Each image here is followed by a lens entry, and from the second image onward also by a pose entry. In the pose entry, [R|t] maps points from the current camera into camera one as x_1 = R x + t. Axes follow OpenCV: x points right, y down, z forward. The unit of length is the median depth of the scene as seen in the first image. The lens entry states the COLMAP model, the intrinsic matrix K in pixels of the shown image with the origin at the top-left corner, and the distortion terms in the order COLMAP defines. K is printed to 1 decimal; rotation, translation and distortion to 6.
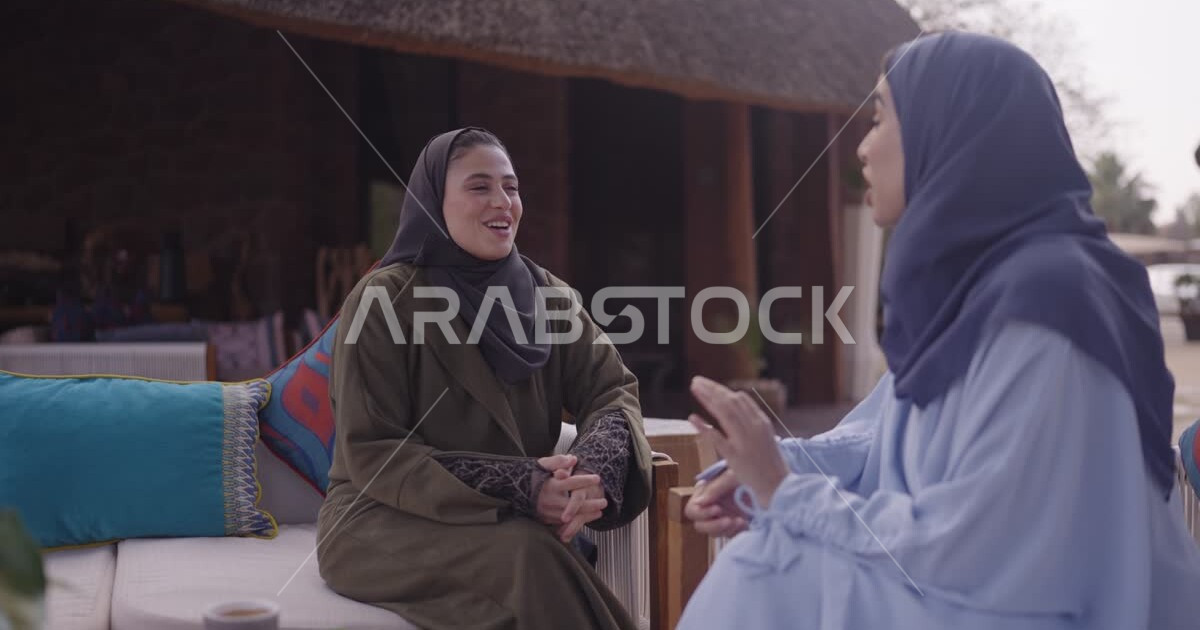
lens RADIAL K [[1305.0, 0, 652.8], [0, 1305.0, 312.1], [0, 0, 1]] dist [-0.209379, 0.278087]
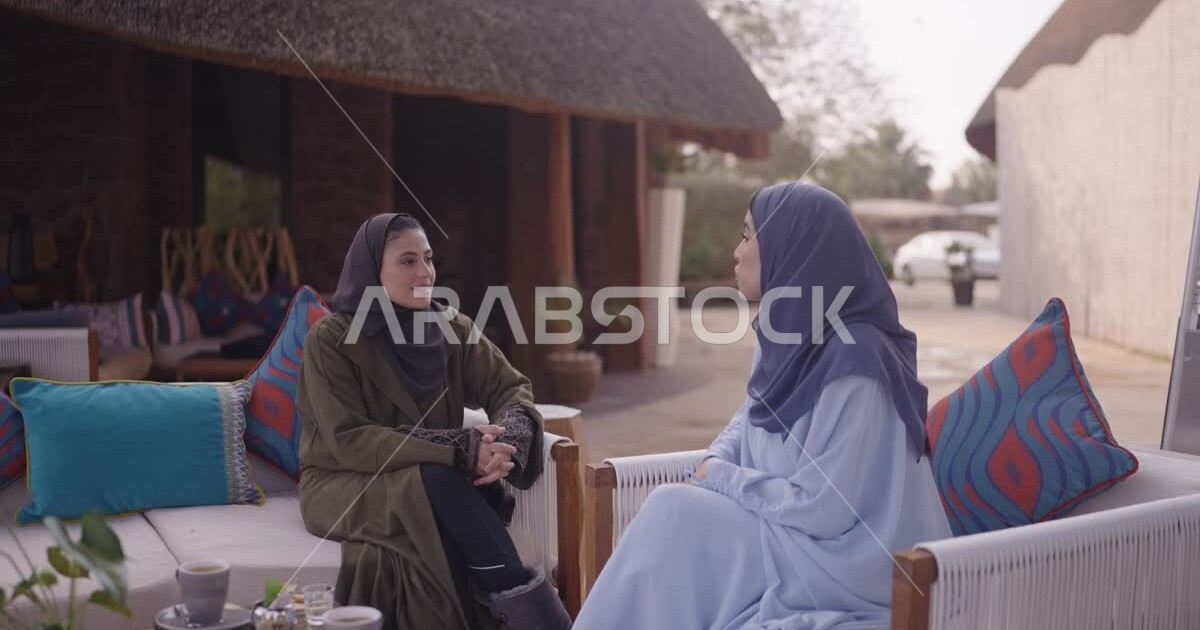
lens RADIAL K [[1310.6, 0, 600.0], [0, 1310.6, 315.0], [0, 0, 1]] dist [-0.129229, 0.208664]
pose [[0.991945, -0.000774, 0.126664, -0.061891], [-0.004101, 0.999261, 0.038220, -0.034861], [-0.126600, -0.038431, 0.991209, -0.176056]]
